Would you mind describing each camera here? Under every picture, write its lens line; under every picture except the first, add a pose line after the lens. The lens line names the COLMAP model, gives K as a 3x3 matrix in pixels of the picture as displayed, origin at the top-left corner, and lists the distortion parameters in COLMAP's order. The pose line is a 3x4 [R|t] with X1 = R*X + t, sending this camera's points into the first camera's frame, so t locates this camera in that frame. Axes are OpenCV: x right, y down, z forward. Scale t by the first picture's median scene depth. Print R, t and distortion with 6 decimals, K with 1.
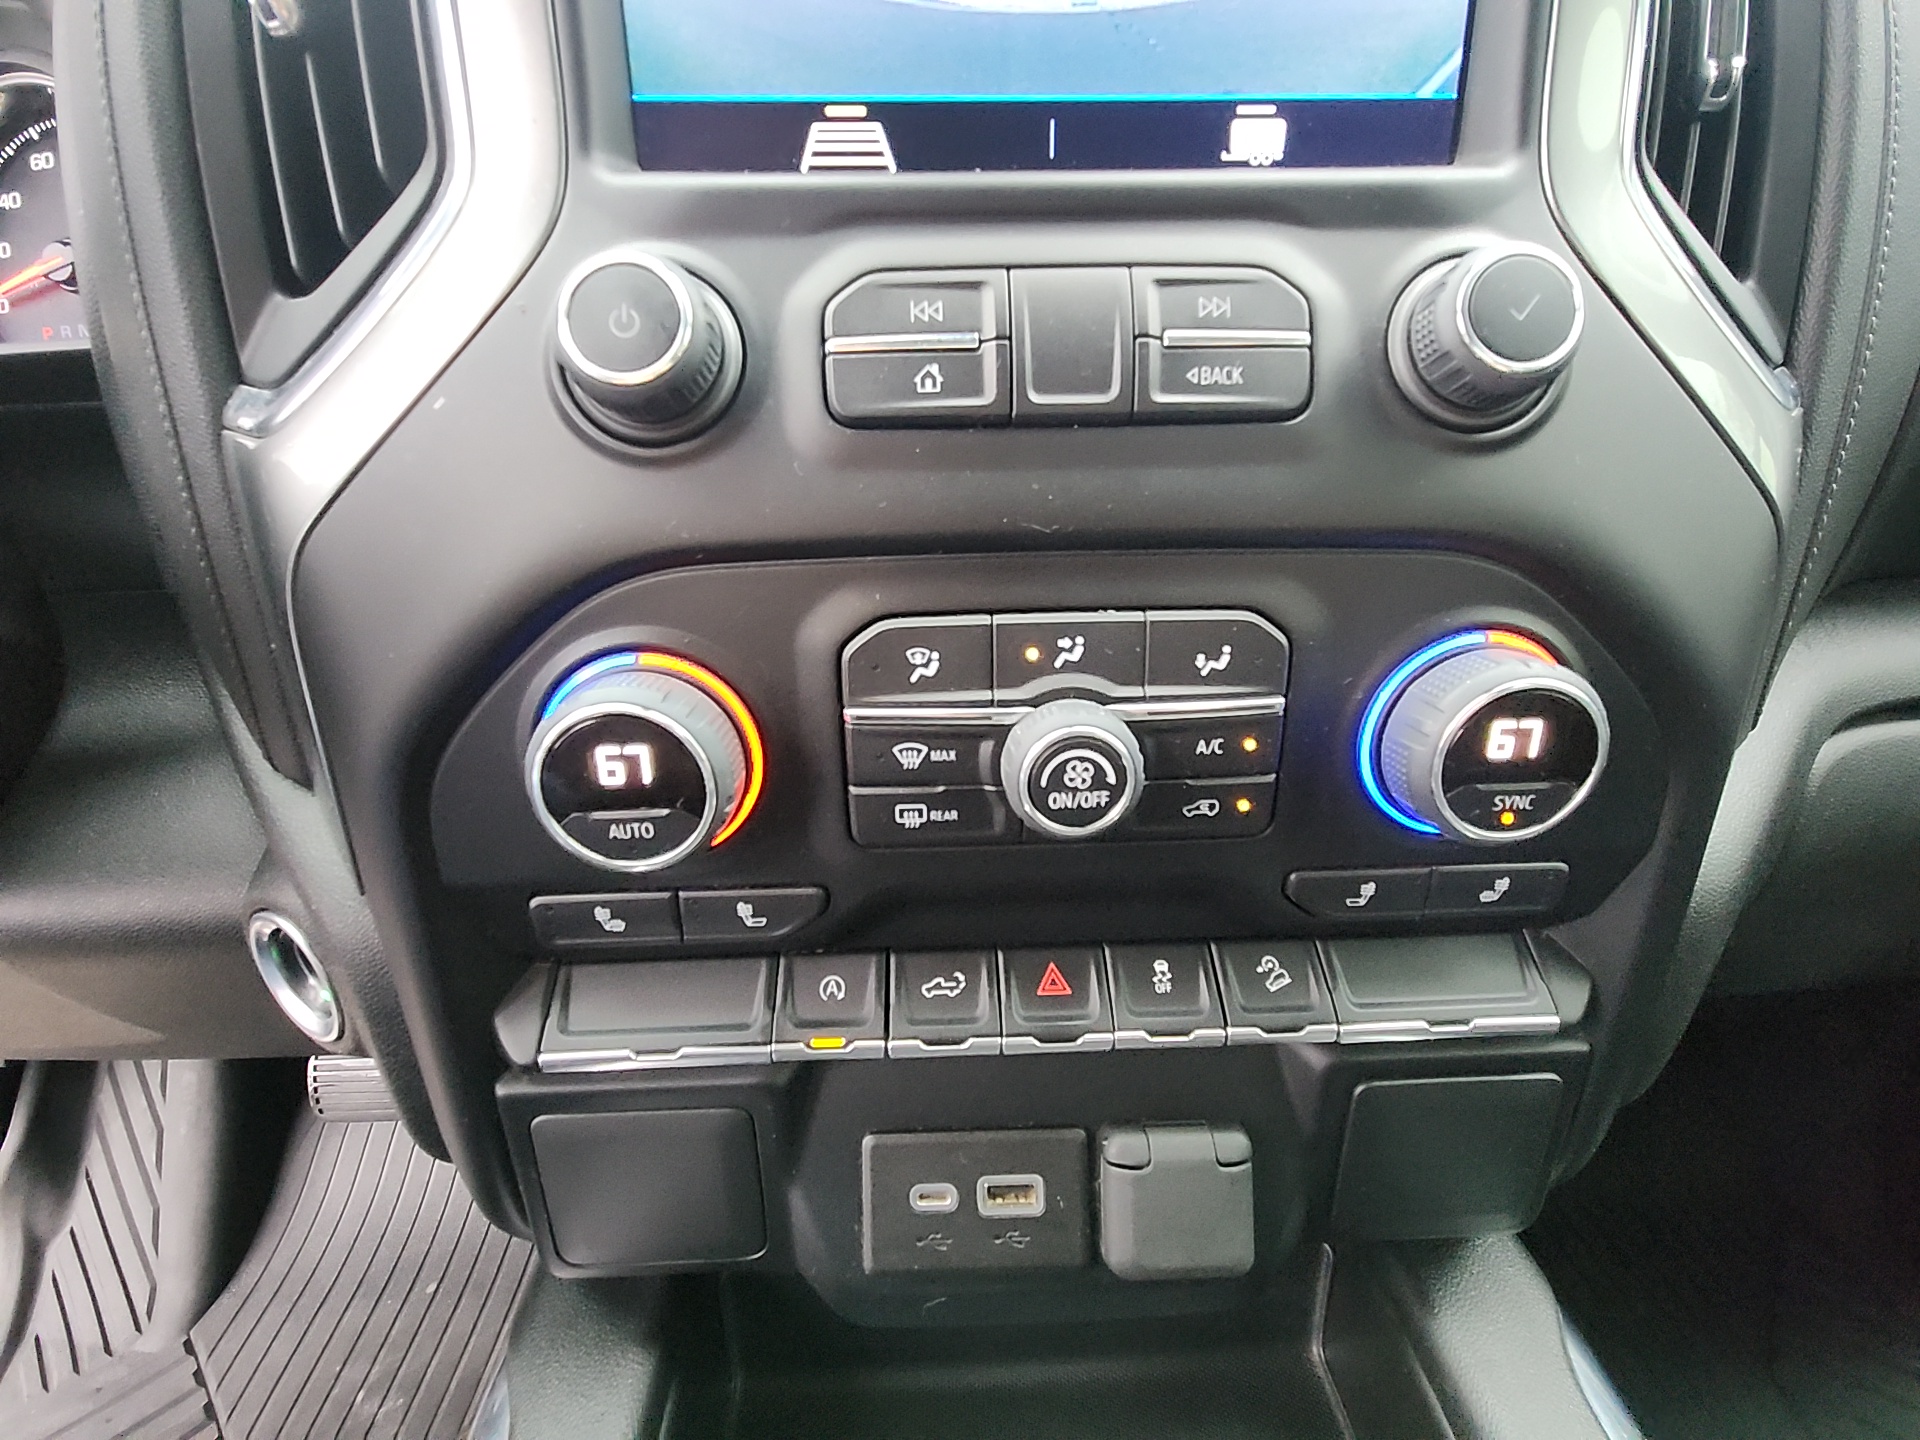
lens RADIAL K [[770.9, 0, 950.1], [0, 770.9, 701.0], [0, 0, 1]] dist [0.022126, -0.018225]
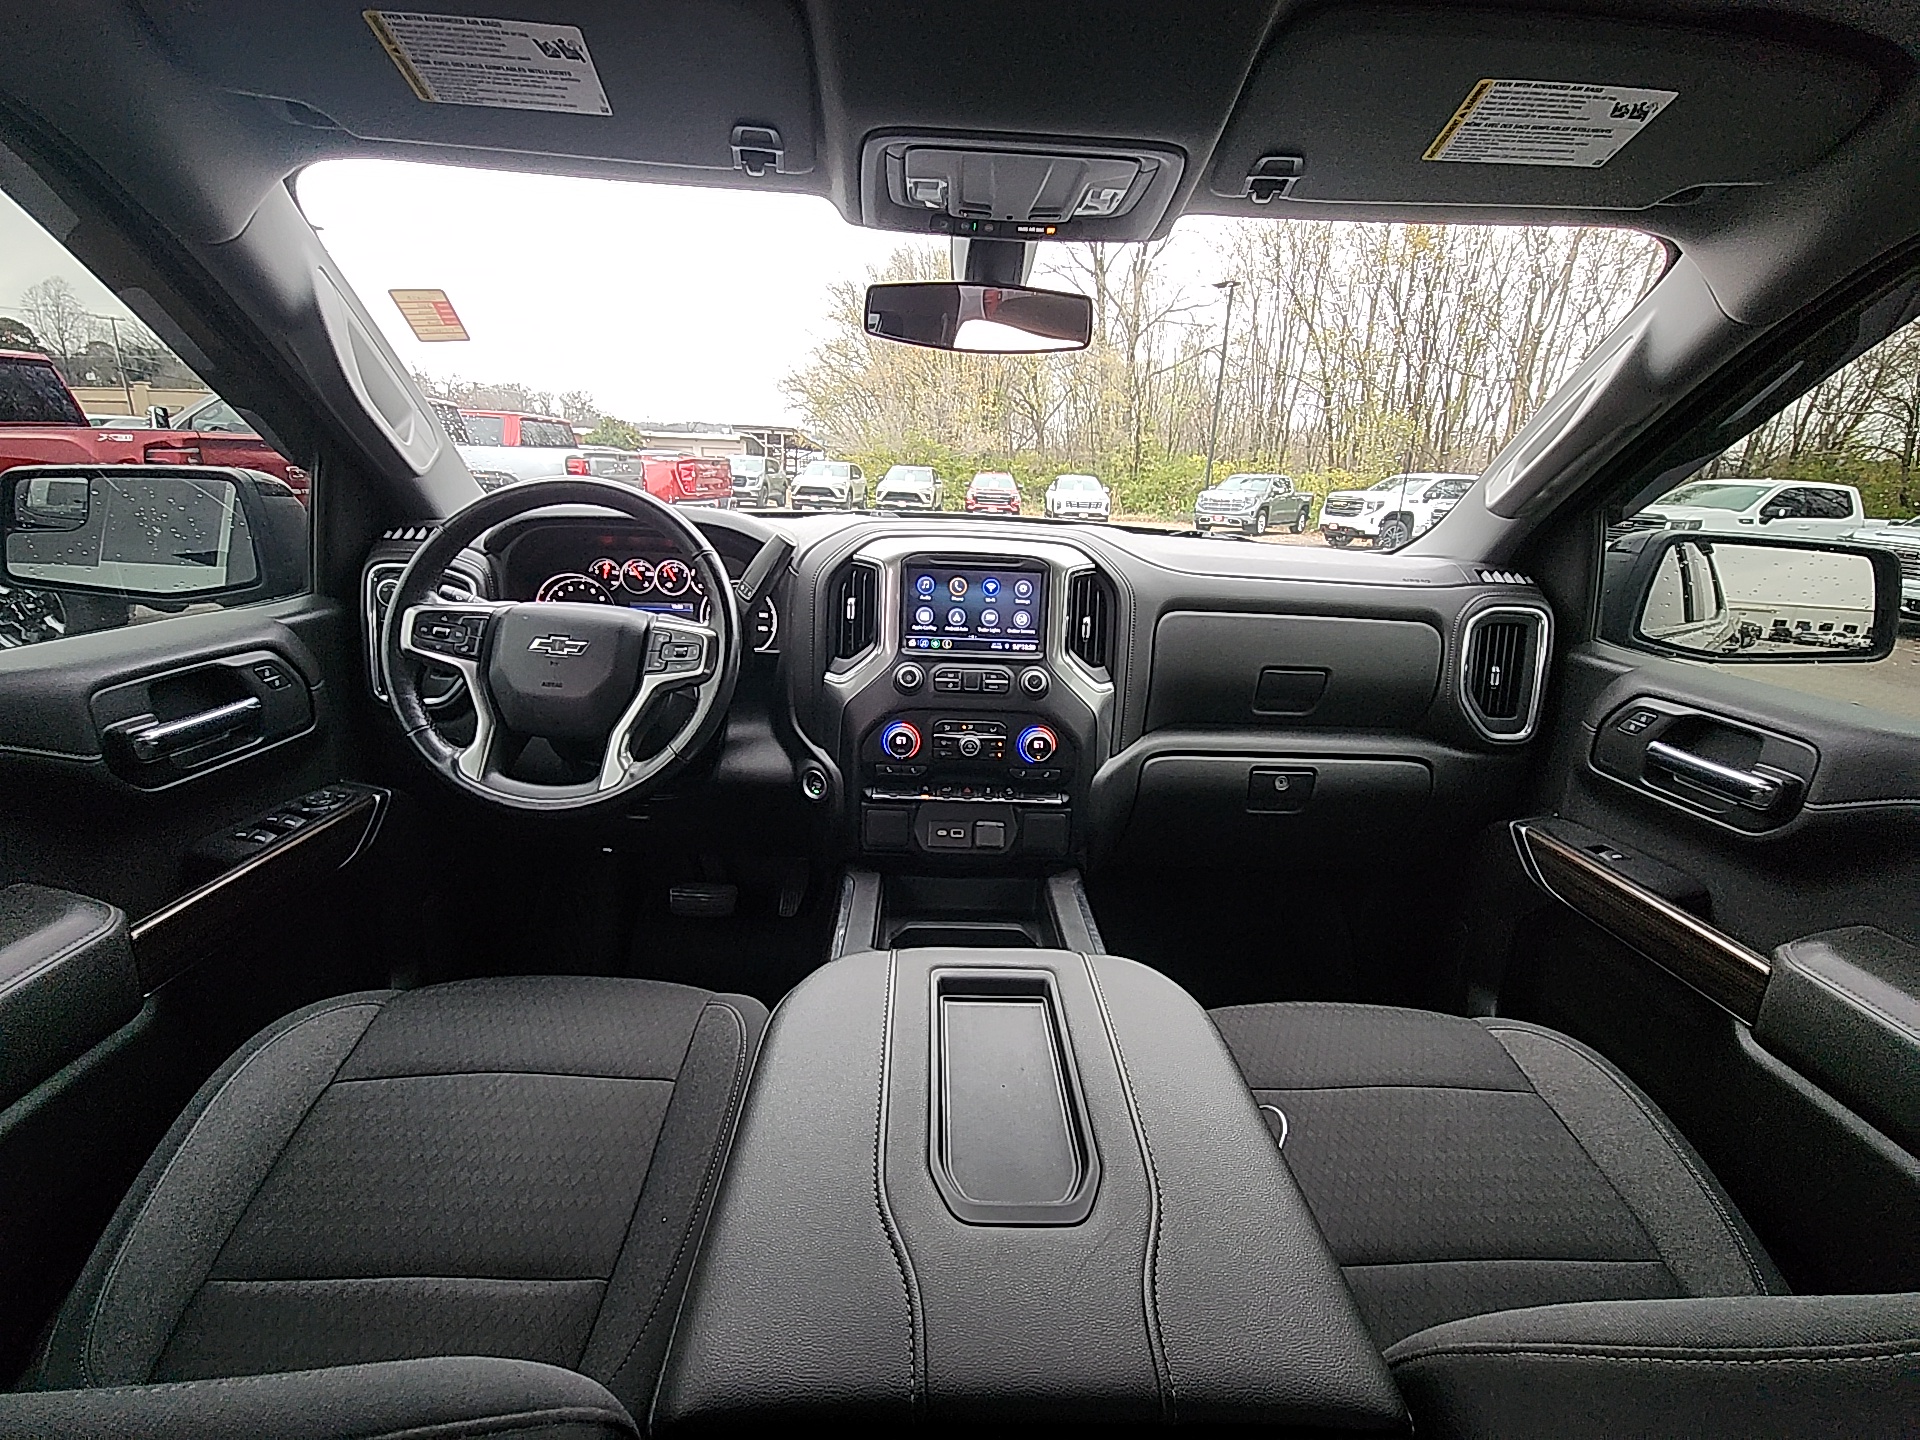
lens RADIAL K [[774.0, 0, 950.4], [0, 774.0, 703.1], [0, 0, 1]] dist [0.002008, -0.000588]
pose [[0.998444, 0.055258, 0.007508, -0.067258], [-0.054014, 0.991757, -0.116187, 0.494335], [-0.013867, 0.115601, 0.993199, -5.416149]]
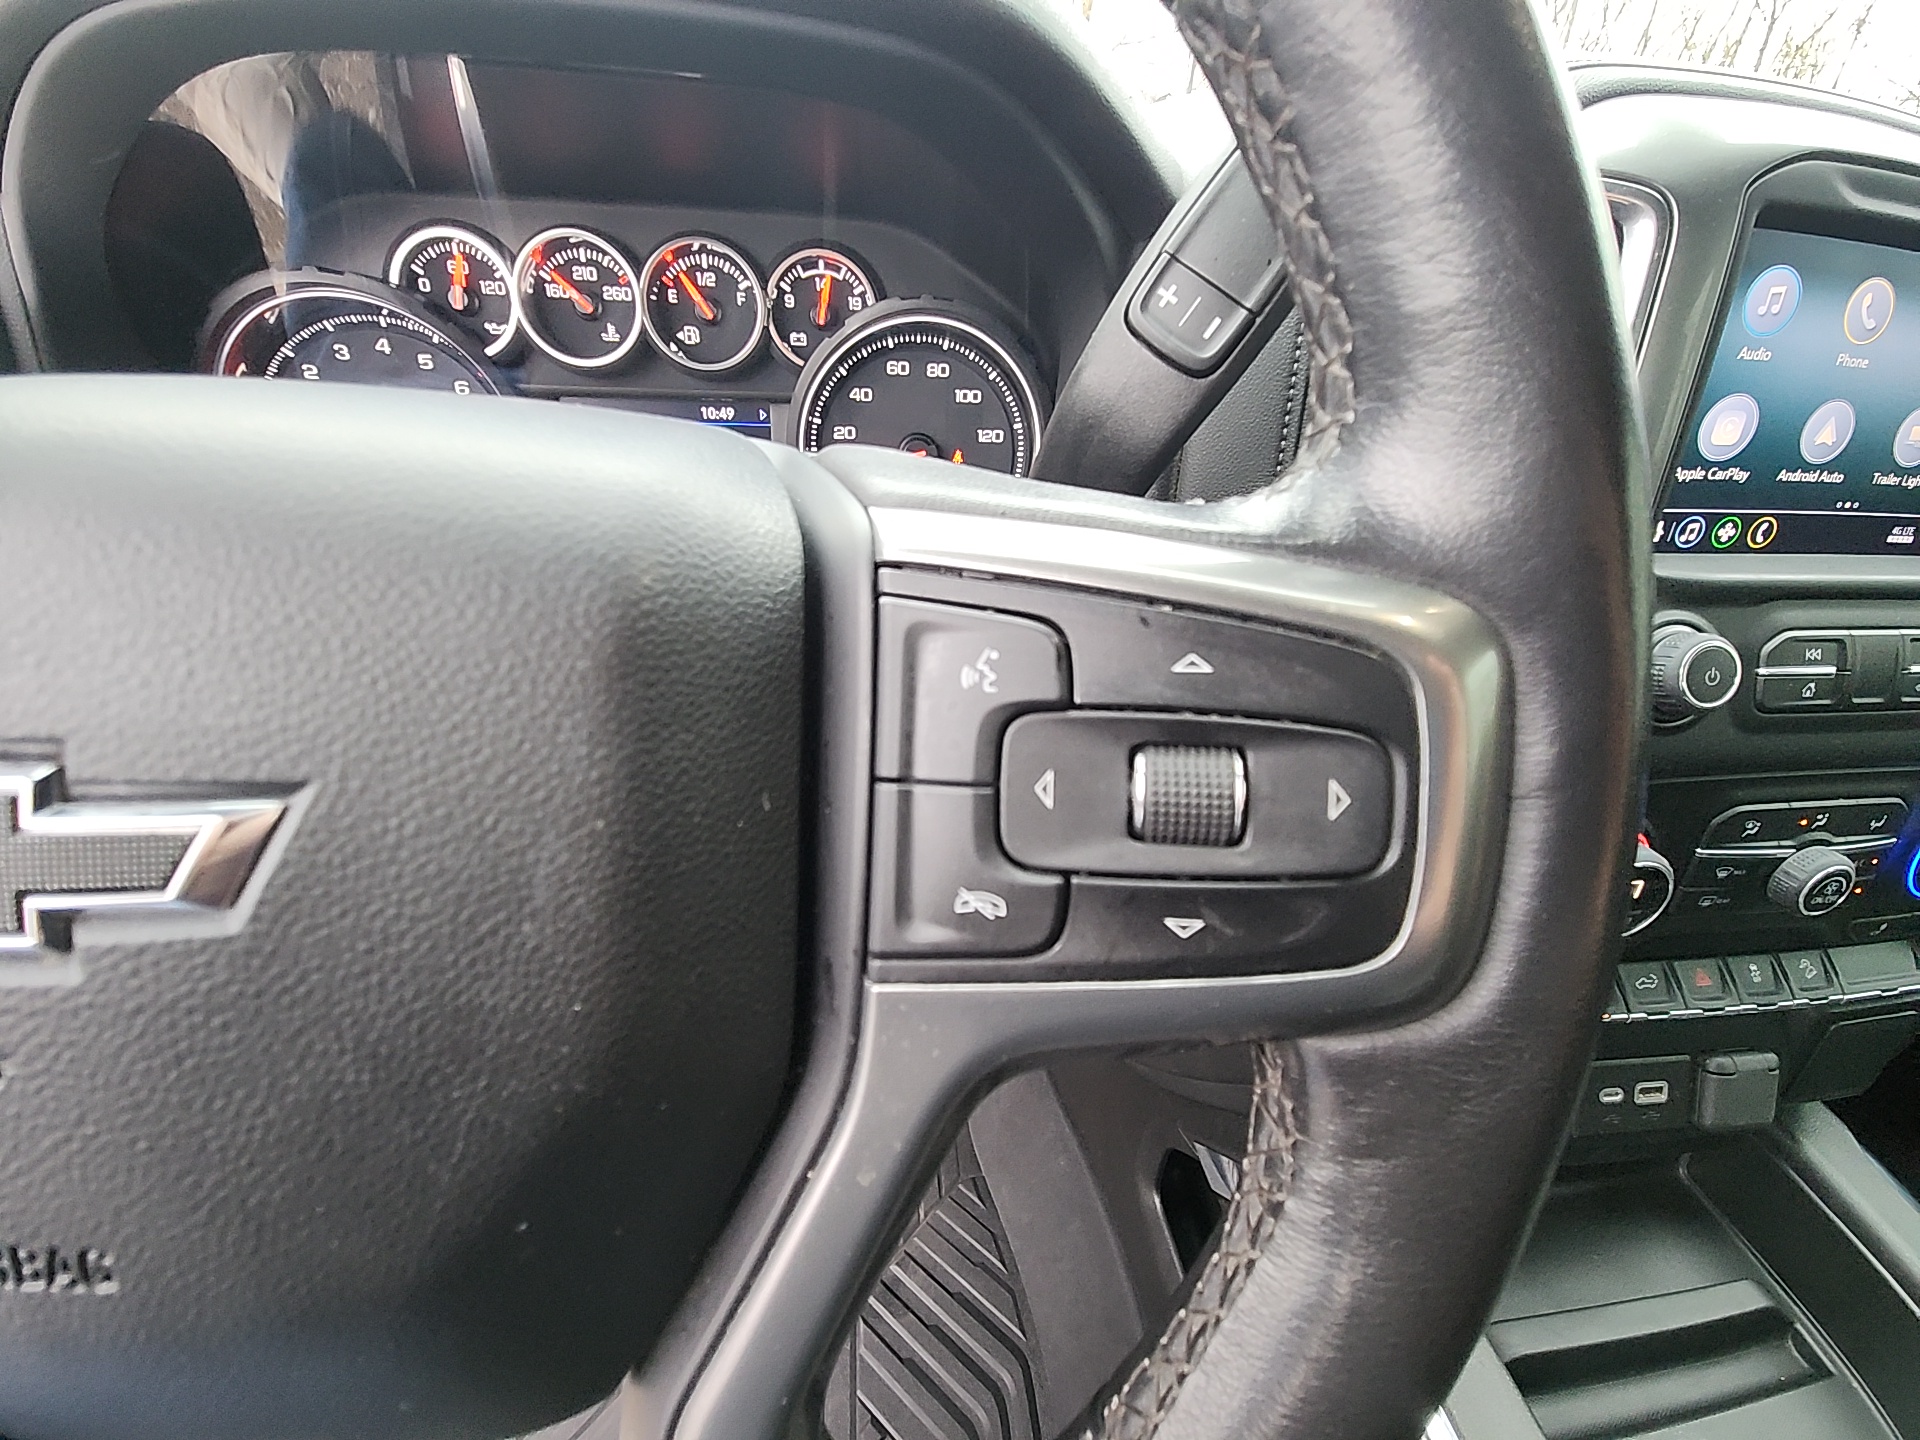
lens RADIAL K [[773.6, 0, 952.8], [0, 773.6, 702.0], [0, 0, 1]] dist [0.008311, -0.009062]
pose [[0.995204, 0.004743, 0.097703, -2.179355], [-0.015874, 0.993416, 0.113462, -0.542533], [-0.096522, -0.114469, 0.988727, -0.625585]]
